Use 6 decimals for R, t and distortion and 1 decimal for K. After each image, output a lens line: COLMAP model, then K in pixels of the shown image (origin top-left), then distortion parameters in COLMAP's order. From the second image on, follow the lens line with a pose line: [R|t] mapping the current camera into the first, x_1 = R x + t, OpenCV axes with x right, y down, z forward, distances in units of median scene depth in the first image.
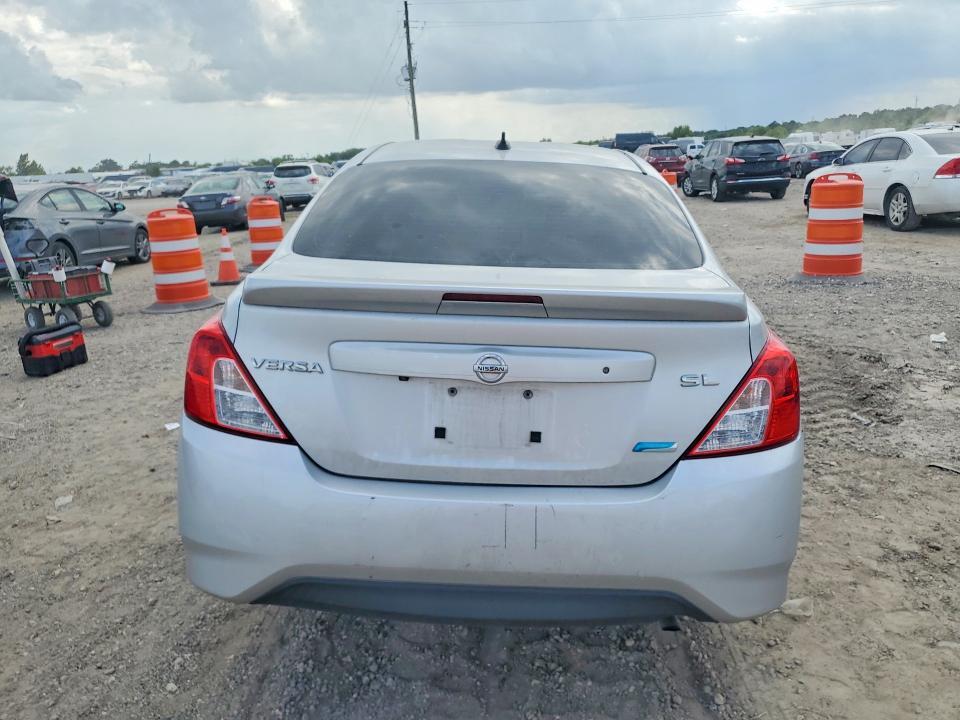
lens RADIAL K [[744.0, 0, 479.6], [0, 744.0, 358.9], [0, 0, 1]] dist [0.005577, 0.004477]
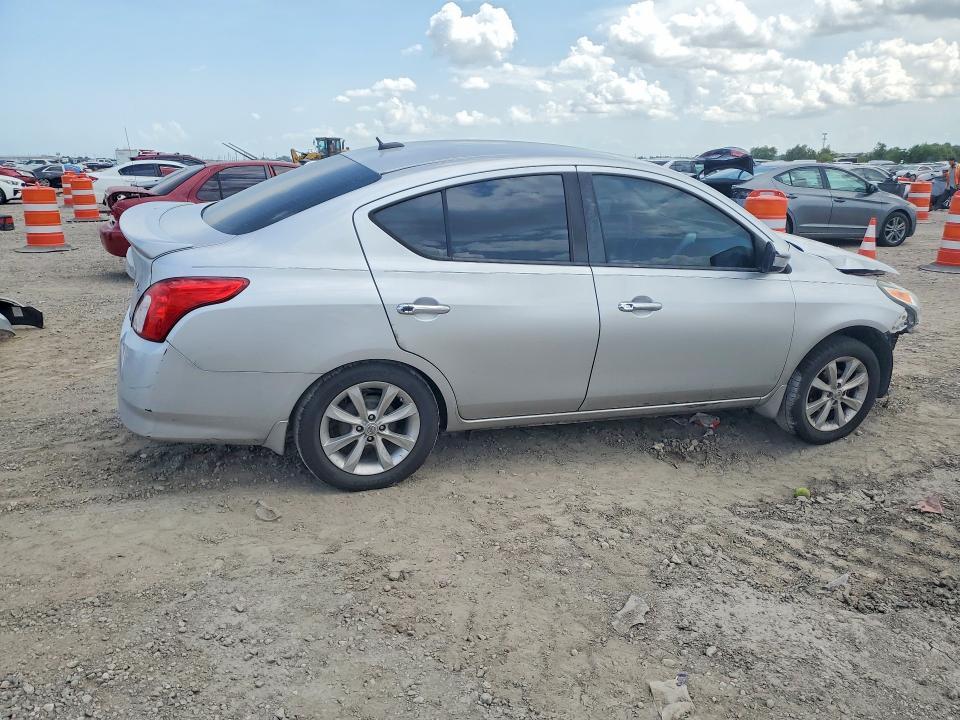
lens RADIAL K [[744.0, 0, 479.6], [0, 744.0, 358.9], [0, 0, 1]] dist [0.005577, 0.004477]
pose [[0.422067, 0.294564, -0.857375, 0.286262], [-0.264820, 0.944551, 0.194150, -0.051834], [0.867024, 0.145105, 0.476670, 0.112267]]
